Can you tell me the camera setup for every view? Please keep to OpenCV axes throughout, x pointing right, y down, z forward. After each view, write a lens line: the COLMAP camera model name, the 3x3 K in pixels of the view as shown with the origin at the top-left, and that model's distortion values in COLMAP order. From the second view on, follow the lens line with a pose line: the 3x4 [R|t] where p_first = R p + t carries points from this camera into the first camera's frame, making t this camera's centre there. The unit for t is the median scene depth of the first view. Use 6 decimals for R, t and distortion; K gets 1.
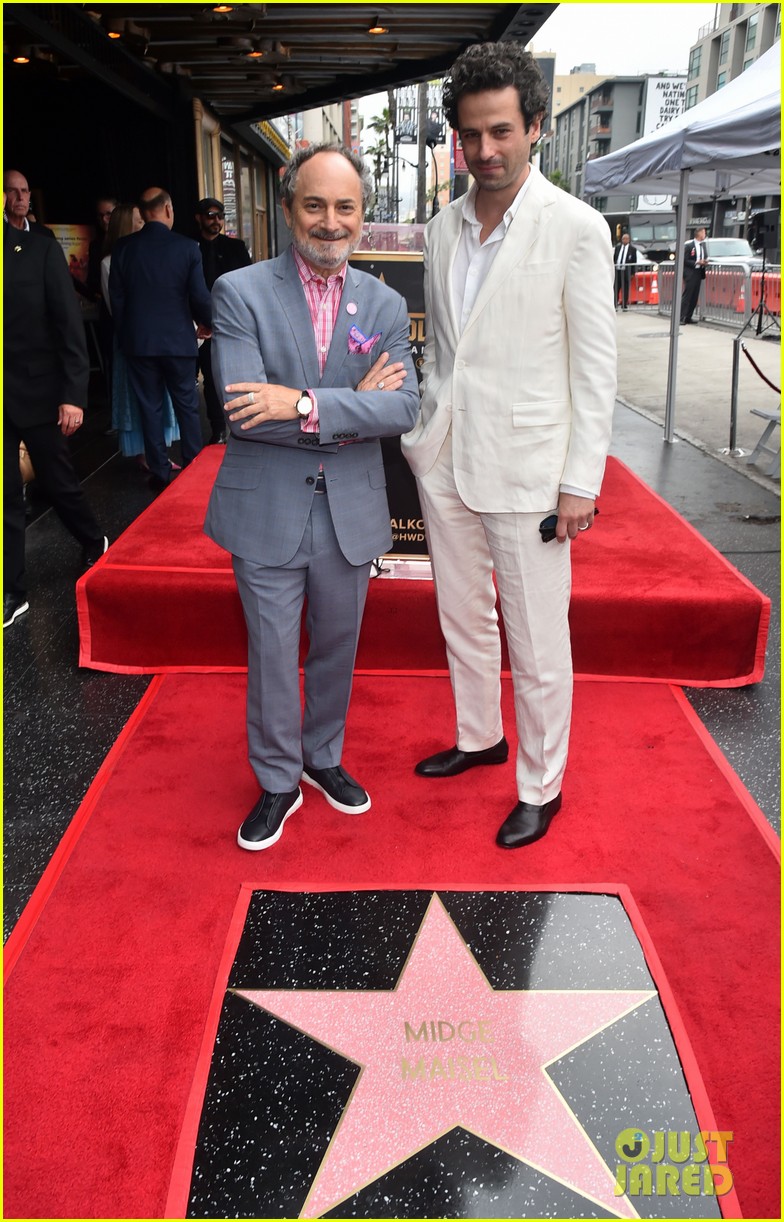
lens RADIAL K [[875.8, 0, 361.9], [0, 875.8, 578.3], [0, 0, 1]] dist [-0.093642, 0.065334]
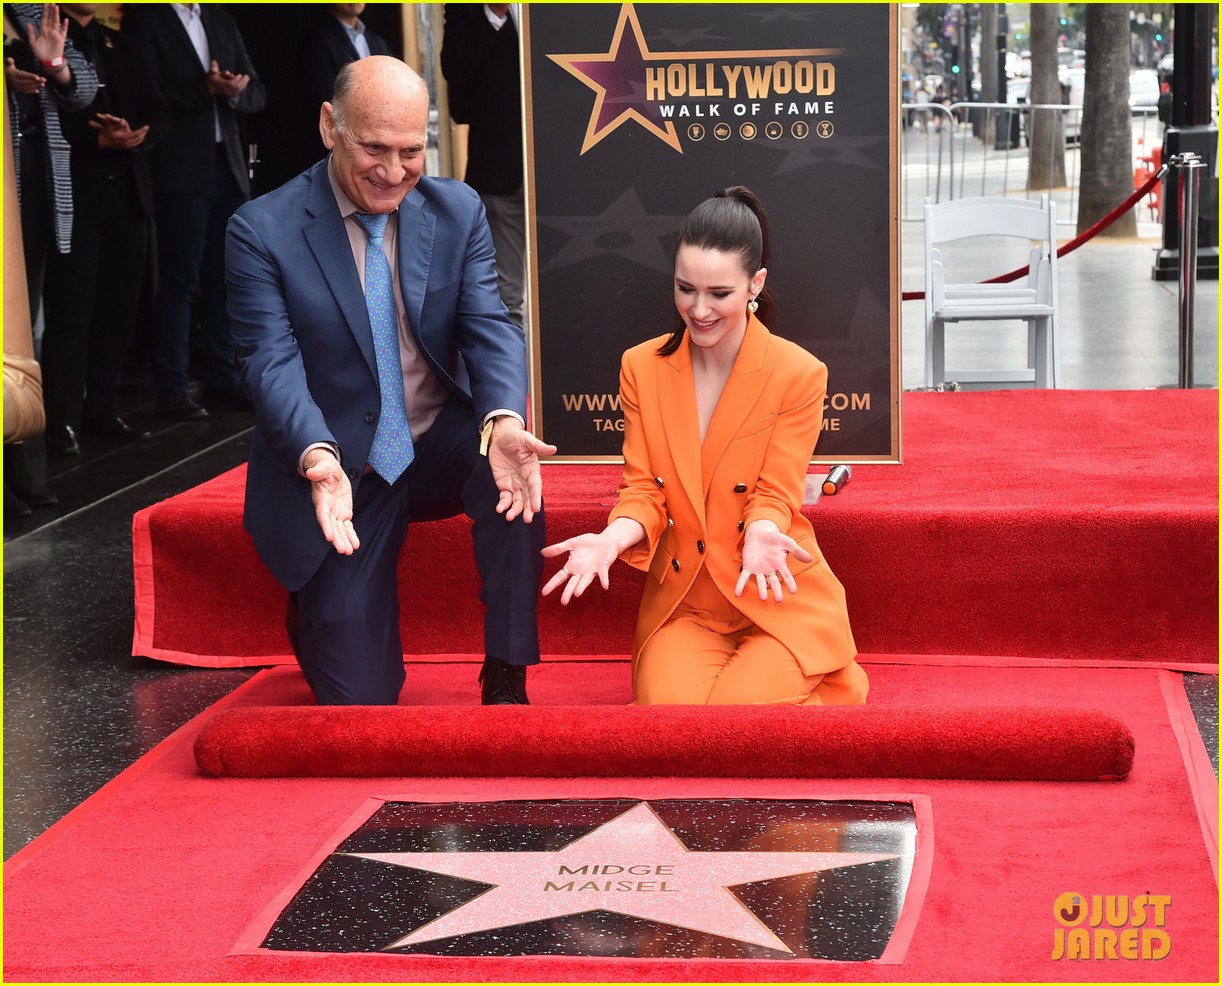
lens RADIAL K [[2705.1, 0, 654.1], [0, 2705.1, 486.8], [0, 0, 1]] dist [0.396142, -0.102441]
pose [[0.994682, -0.022447, -0.100518, 0.209546], [-0.000103, 0.975743, -0.218921, 0.393662], [0.102994, 0.217767, 0.970551, -0.773809]]
